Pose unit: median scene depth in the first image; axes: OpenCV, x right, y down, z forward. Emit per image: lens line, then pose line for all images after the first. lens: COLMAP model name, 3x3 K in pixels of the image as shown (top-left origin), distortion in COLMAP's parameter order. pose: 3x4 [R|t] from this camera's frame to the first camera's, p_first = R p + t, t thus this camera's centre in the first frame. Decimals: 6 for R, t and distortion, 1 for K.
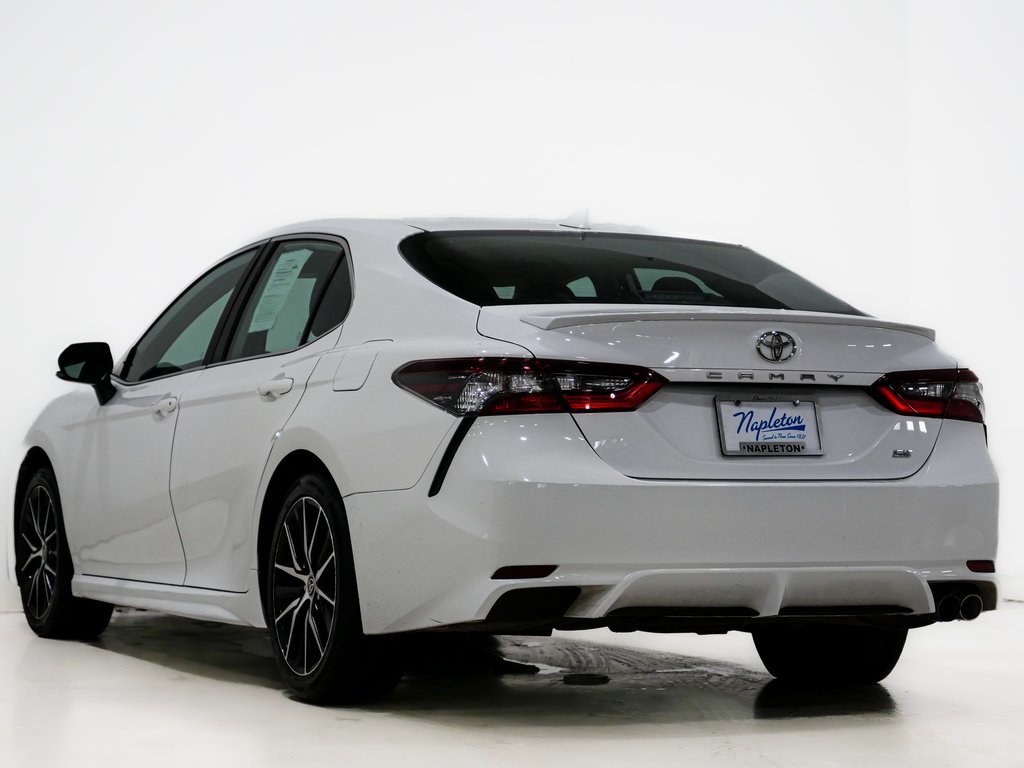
lens RADIAL K [[2619.6, 0, 514.0], [0, 2619.6, 384.3], [0, 0, 1]] dist [0.003172, 0.000000]
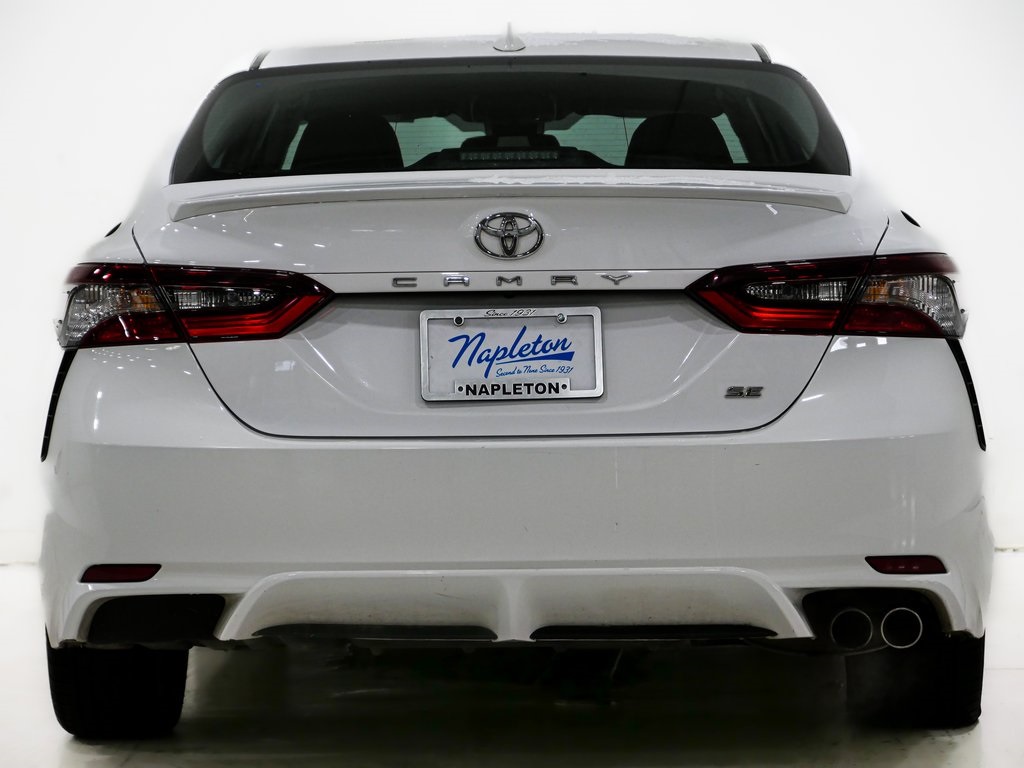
lens RADIAL K [[3676.4, 0, 511.4], [0, 3676.4, 381.9], [0, 0, 1]] dist [-0.154006, 0.000000]
pose [[0.903325, -0.007931, -0.428883, 0.497175], [0.030384, 0.998501, 0.045530, -0.019599], [0.427879, -0.054159, 0.902212, 0.161034]]
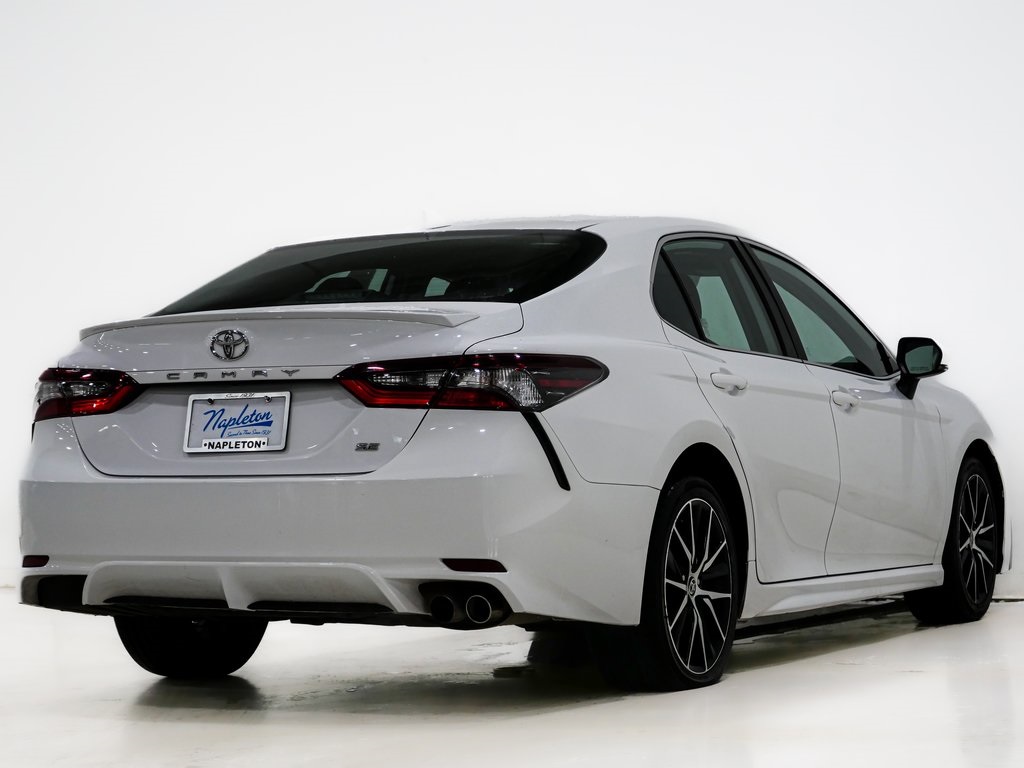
lens RADIAL K [[2552.8, 0, 512.3], [0, 2552.8, 383.9], [0, 0, 1]] dist [0.084269, 0.000000]
pose [[0.628972, -0.035372, -0.776623, 0.939722], [0.038531, 0.999155, -0.014302, 0.019155], [0.776473, -0.020929, 0.629803, 0.457553]]
